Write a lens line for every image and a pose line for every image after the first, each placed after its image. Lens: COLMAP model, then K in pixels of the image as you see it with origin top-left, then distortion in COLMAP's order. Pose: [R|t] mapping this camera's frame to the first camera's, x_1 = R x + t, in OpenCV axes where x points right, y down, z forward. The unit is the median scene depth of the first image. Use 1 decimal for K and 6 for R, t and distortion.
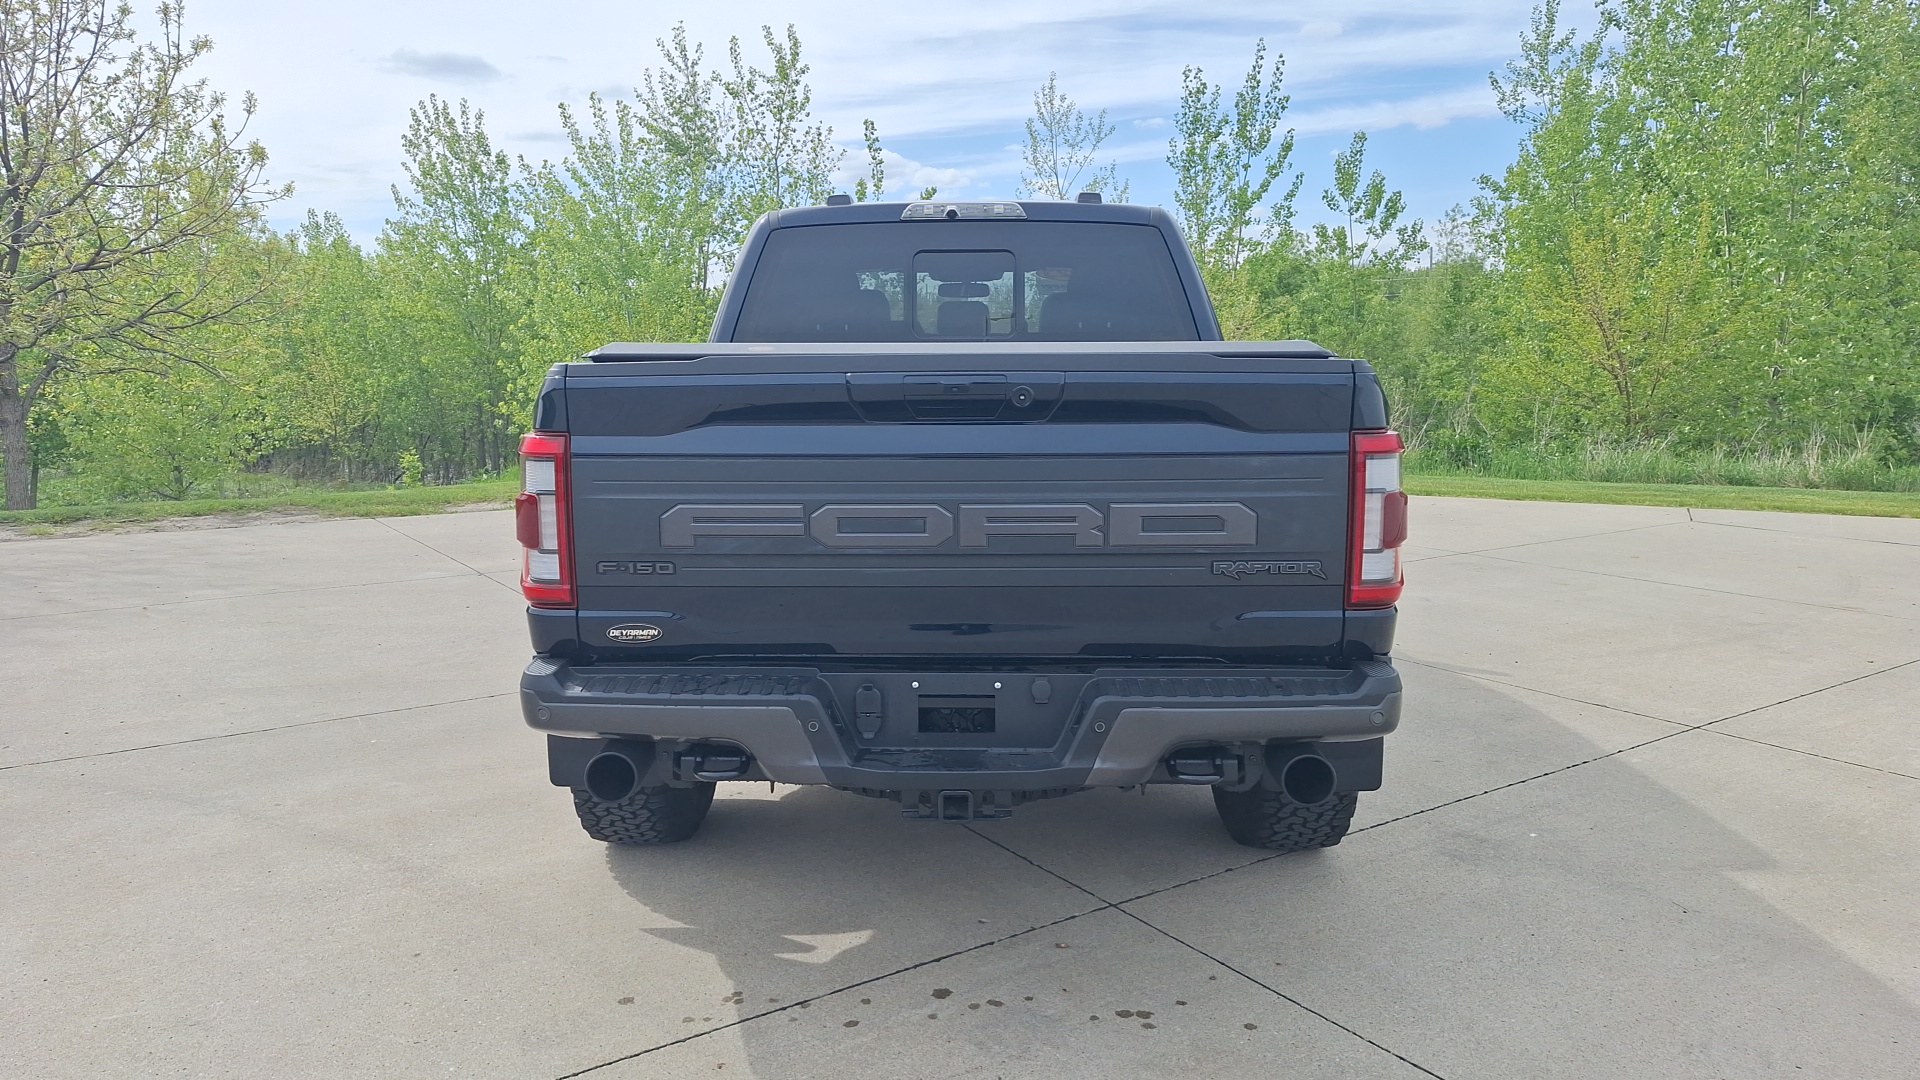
lens RADIAL K [[1329.0, 0, 955.1], [0, 1329.0, 537.2], [0, 0, 1]] dist [0.044958, 0.001793]
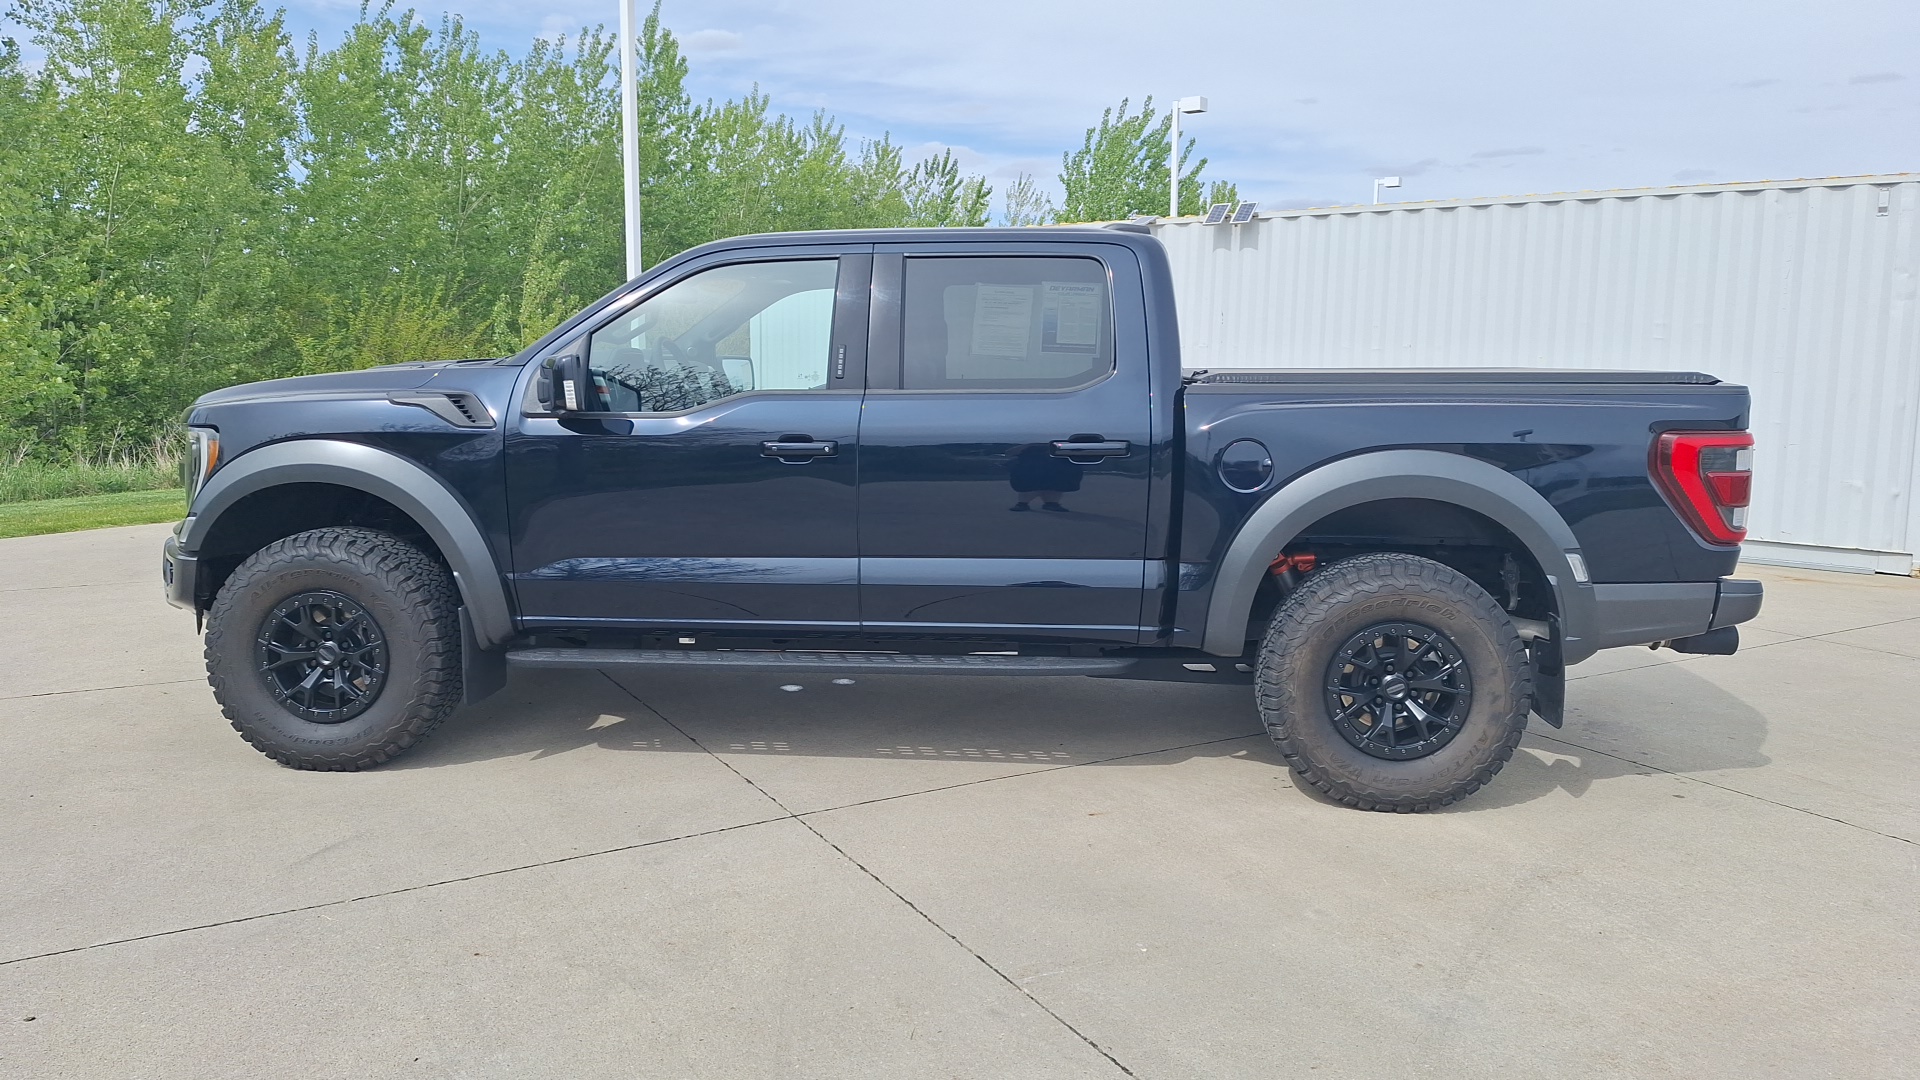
lens RADIAL K [[1328.9, 0, 931.5], [0, 1328.9, 538.7], [0, 0, 1]] dist [0.002790, 0.000616]
pose [[0.074940, -0.134590, 0.988064, -0.168091], [0.128361, 0.983908, 0.124288, -0.023385], [-0.988892, 0.117515, 0.091010, 0.157771]]
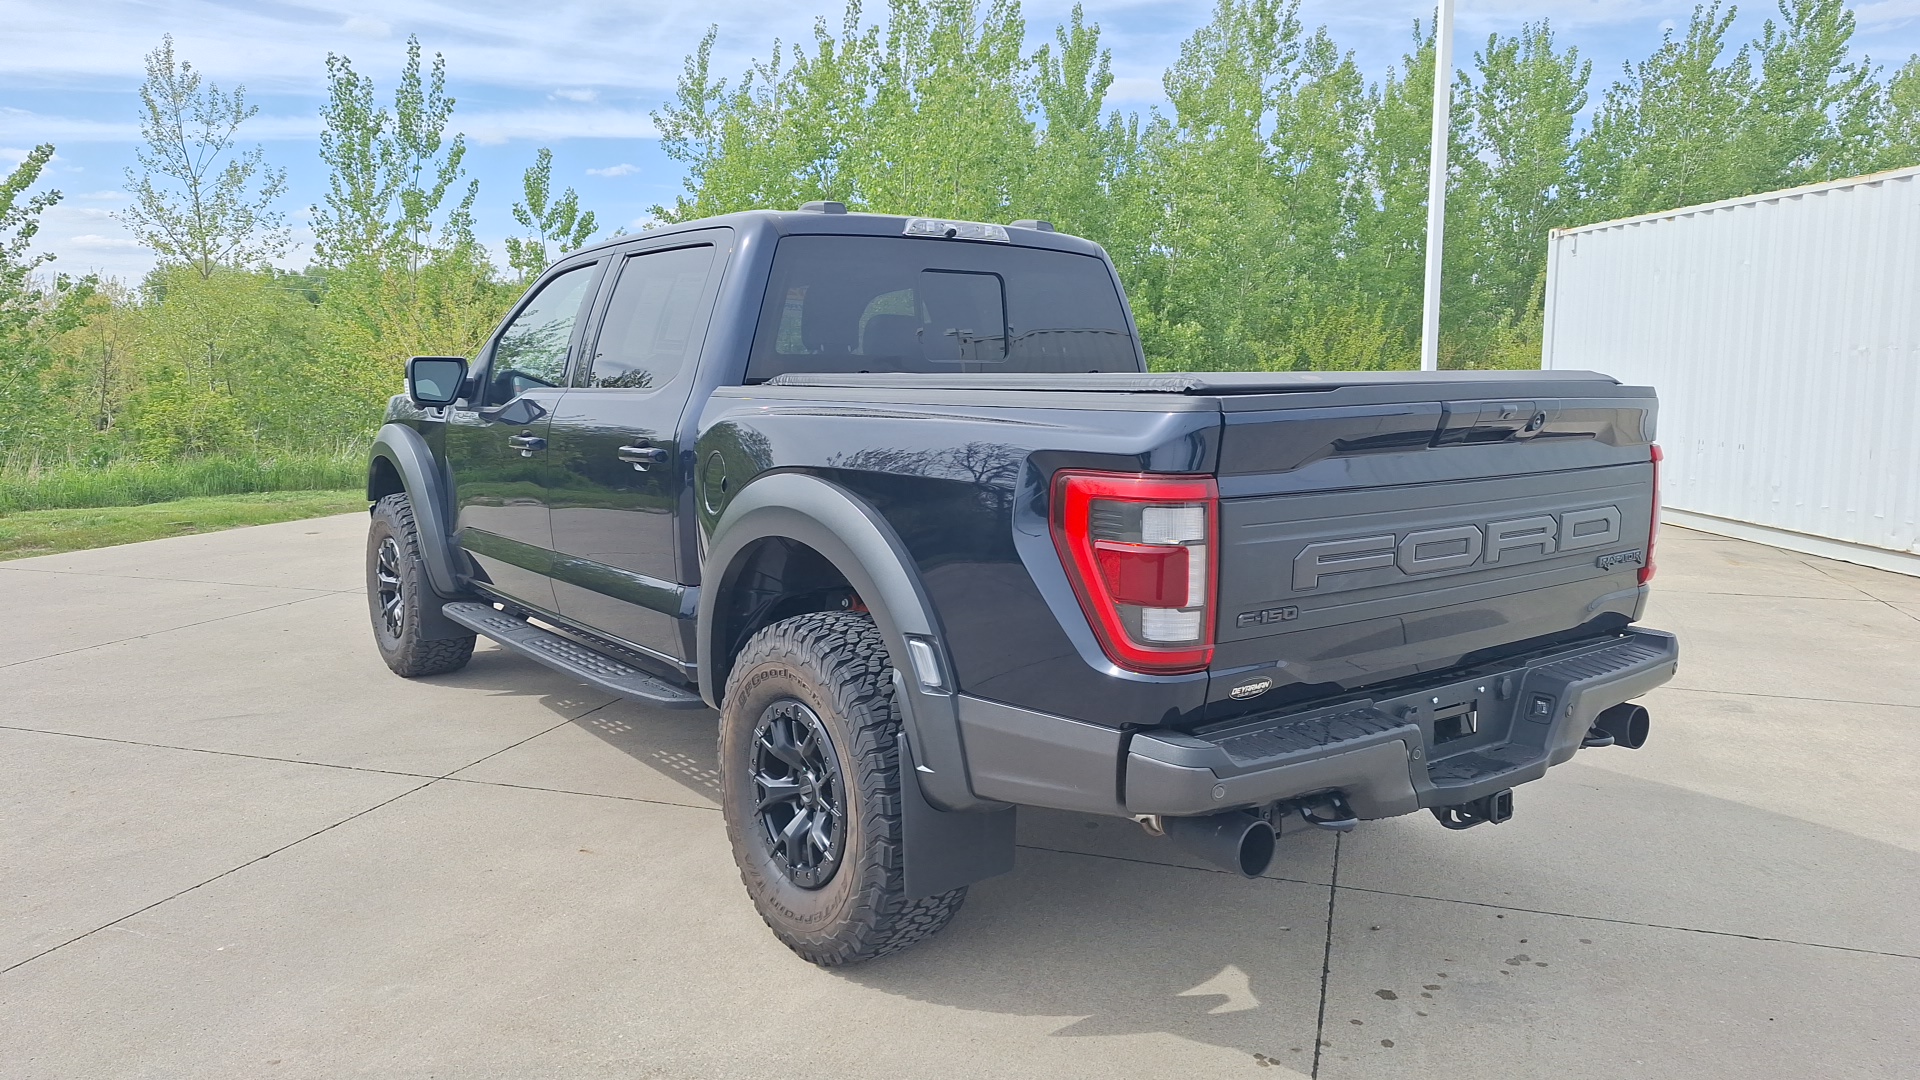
lens RADIAL K [[1320.9, 0, 960.0], [0, 1320.9, 540.0], [0, 0, 1]] dist [0.026675, -0.002508]
pose [[0.788282, -0.072366, 0.611044, -0.083283], [0.077055, 0.996852, 0.018652, -0.005446], [-0.610470, 0.032381, 0.791377, 0.035346]]
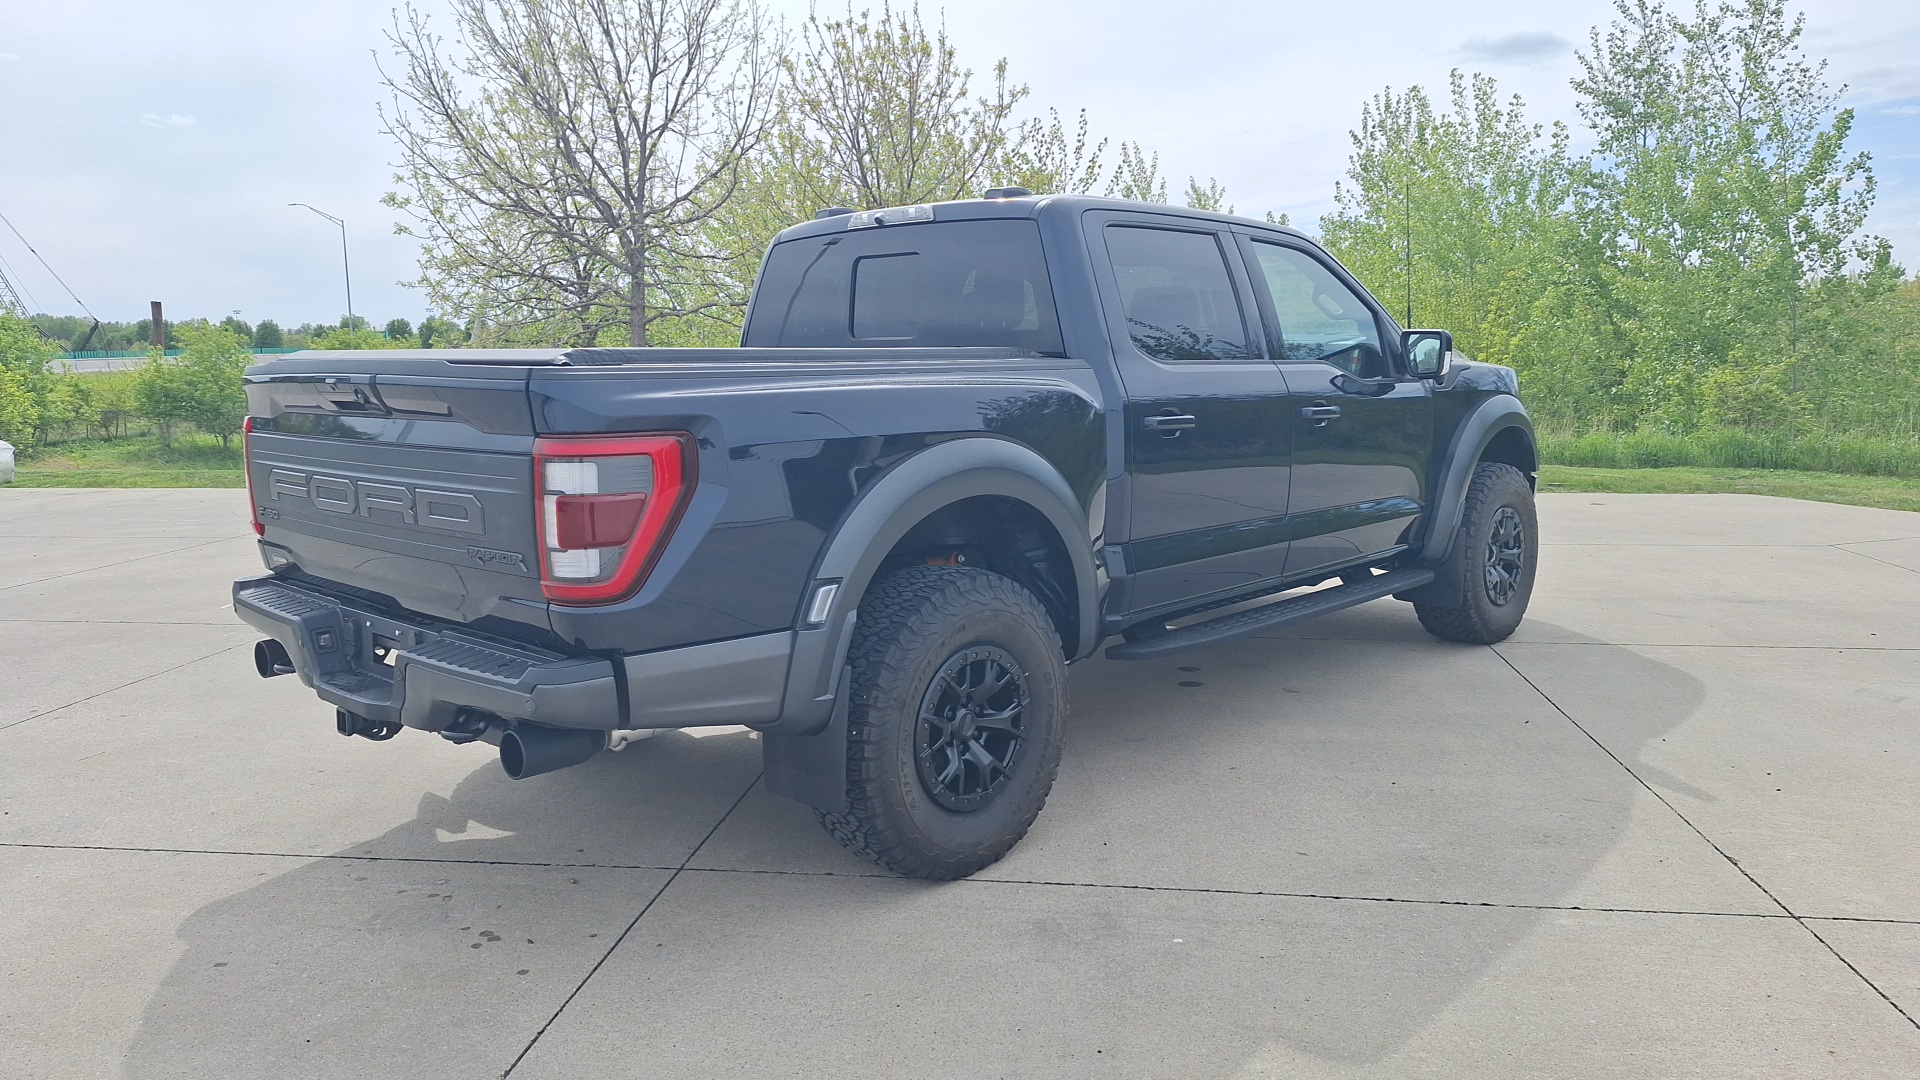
lens RADIAL K [[1340.6, 0, 962.2], [0, 1340.6, 542.0], [0, 0, 1]] dist [0.022687, -0.001526]
pose [[0.742721, 0.089110, -0.663646, 0.107880], [-0.080518, 0.995799, 0.043597, -0.005821], [0.664743, 0.021055, 0.746775, 0.036758]]
